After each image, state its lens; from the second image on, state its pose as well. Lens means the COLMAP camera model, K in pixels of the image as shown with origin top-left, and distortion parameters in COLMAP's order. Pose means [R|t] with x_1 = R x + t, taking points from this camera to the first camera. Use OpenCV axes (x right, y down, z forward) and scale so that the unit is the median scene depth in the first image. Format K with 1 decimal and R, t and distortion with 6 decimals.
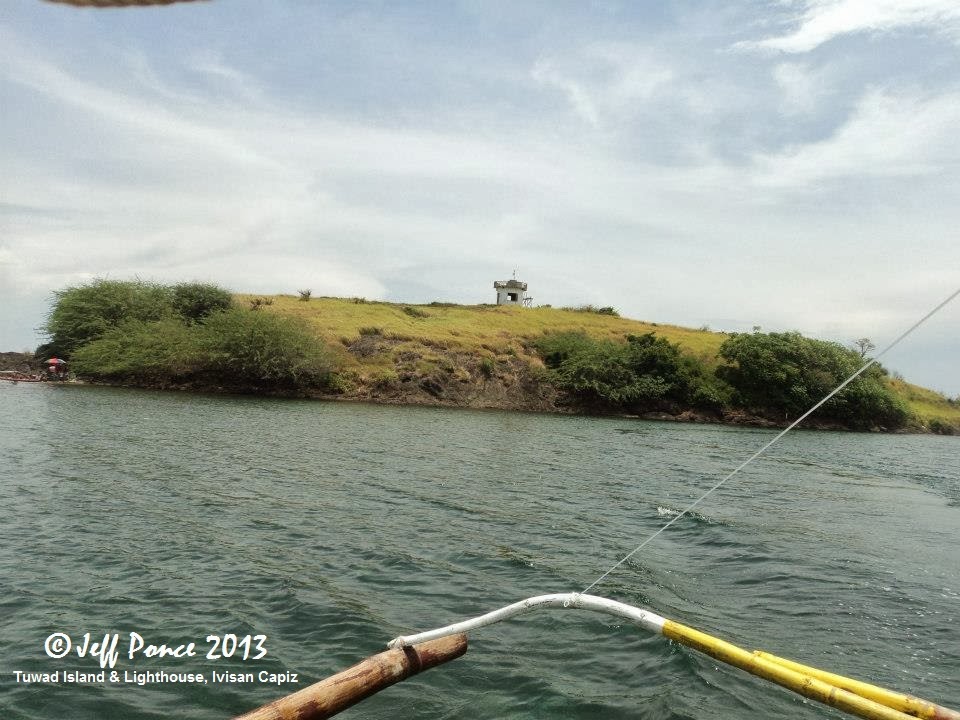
lens RADIAL K [[781.8, 0, 478.6], [0, 781.8, 364.7], [0, 0, 1]] dist [-0.015031, 0.011635]
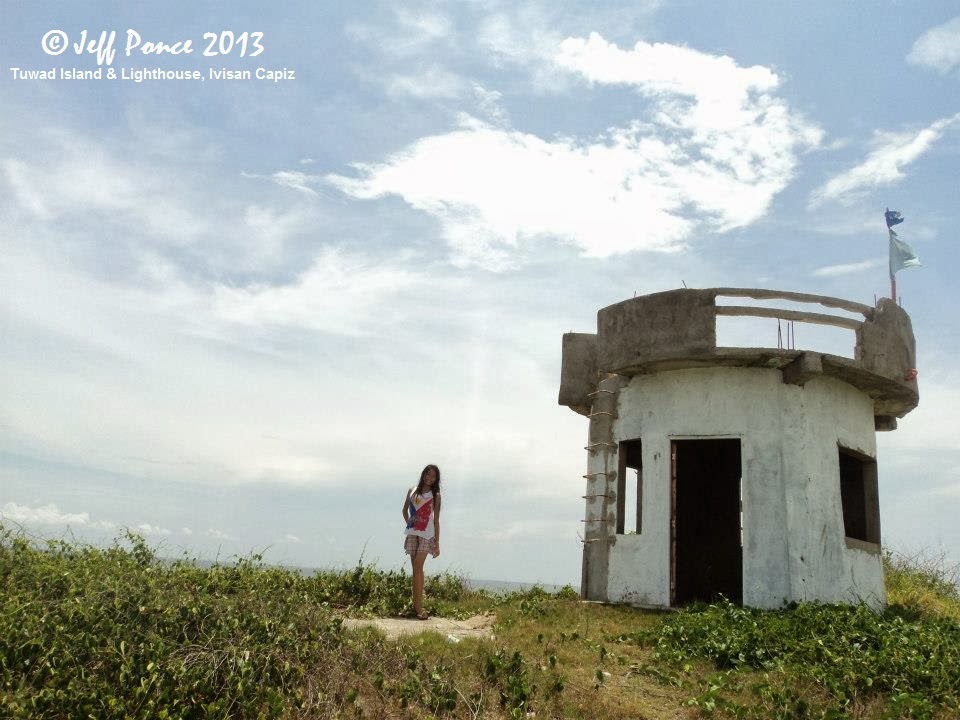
lens RADIAL K [[781.8, 0, 478.6], [0, 781.8, 364.7], [0, 0, 1]] dist [-0.015031, 0.011635]
pose [[0.754665, 0.123315, 0.644418, -0.023425], [-0.005643, 0.983362, -0.181566, -0.083514], [-0.656086, 0.133386, 0.742805, 0.937802]]
